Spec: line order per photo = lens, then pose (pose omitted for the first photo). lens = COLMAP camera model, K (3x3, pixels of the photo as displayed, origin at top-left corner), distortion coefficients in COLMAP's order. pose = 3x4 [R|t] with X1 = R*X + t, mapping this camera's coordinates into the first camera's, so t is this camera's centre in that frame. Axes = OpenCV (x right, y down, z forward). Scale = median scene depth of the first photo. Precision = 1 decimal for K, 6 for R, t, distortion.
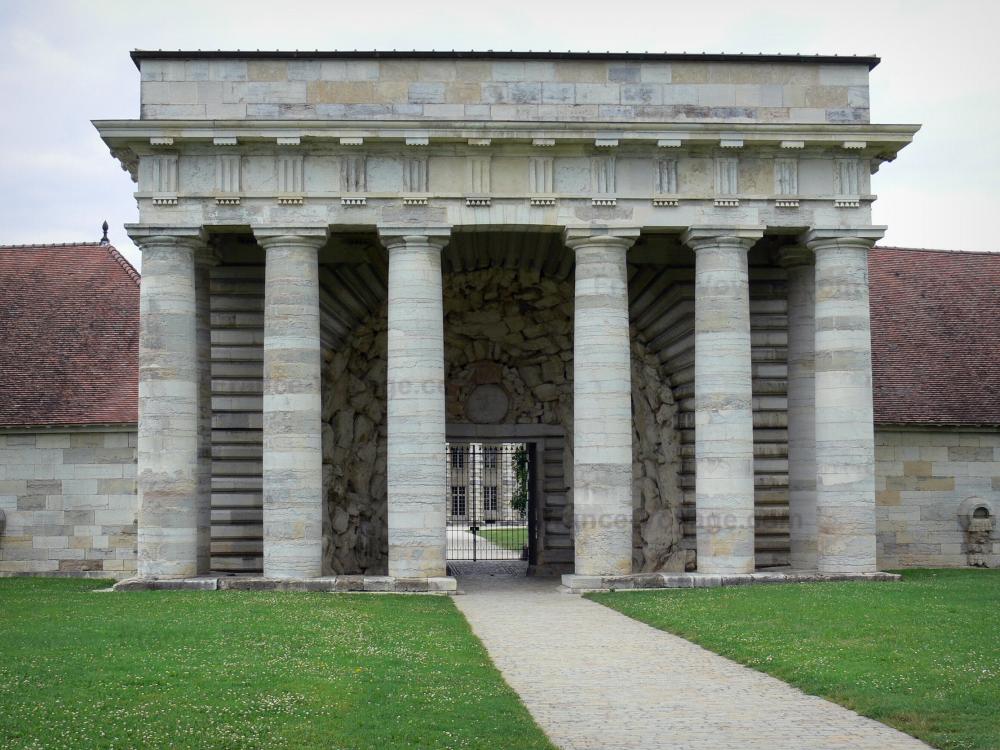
lens RADIAL K [[1698.2, 0, 499.5], [0, 1698.2, 348.8], [0, 0, 1]] dist [-0.037742, 0.053524]
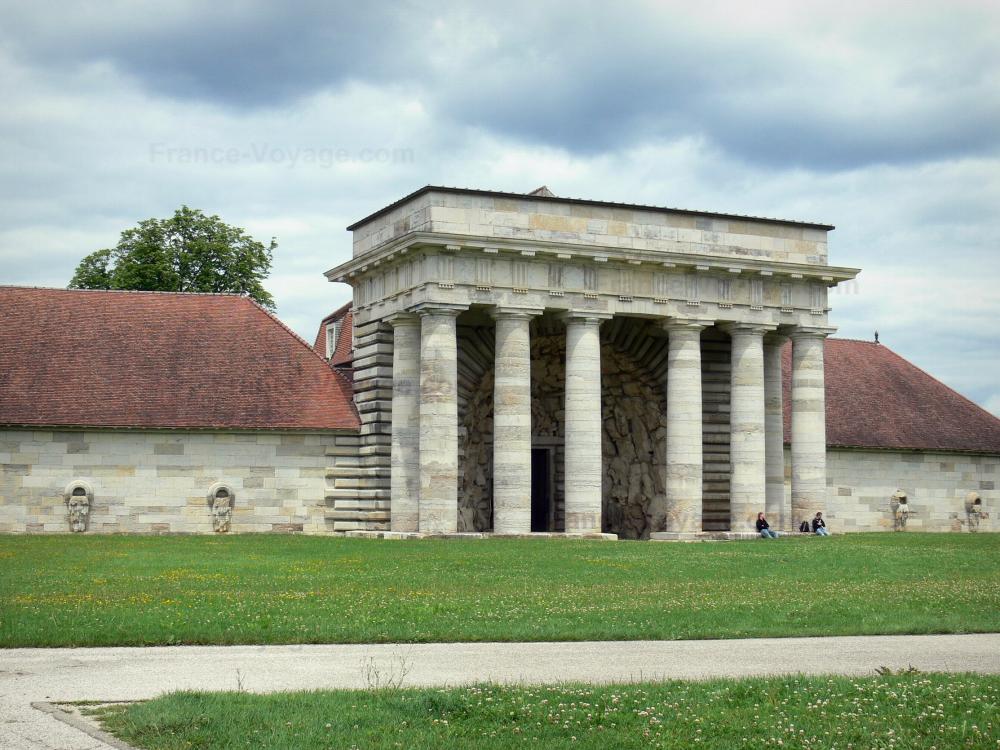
lens RADIAL K [[1558.4, 0, 500.0], [0, 1558.4, 375.0], [0, 0, 1]] dist [-0.038078, 0.012614]
pose [[0.927116, 0.043141, 0.372283, -0.659895], [-0.045970, 0.998942, -0.001279, -0.007277], [-0.371944, -0.015928, 0.928119, -0.316028]]
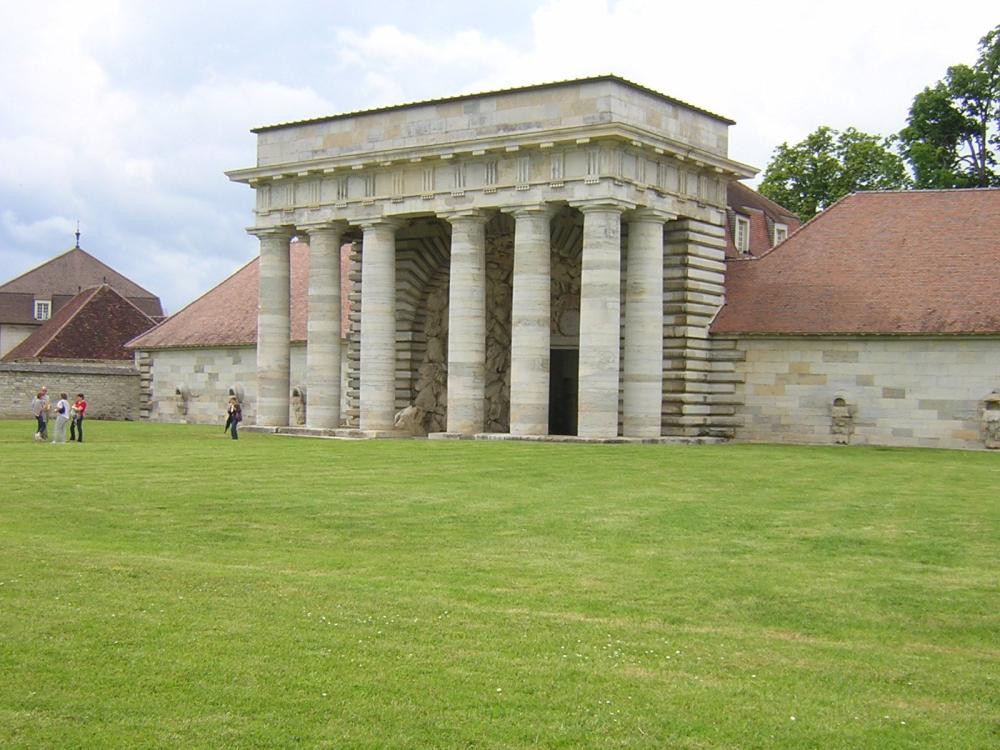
lens RADIAL K [[1406.1, 0, 500.0], [0, 1406.1, 375.0], [0, 0, 1]] dist [-0.068346, -0.043600]
pose [[0.761687, 0.007548, -0.647901, 0.919132], [0.038853, 0.997601, 0.057298, 0.006725], [0.646779, -0.068816, 0.759566, 0.038642]]
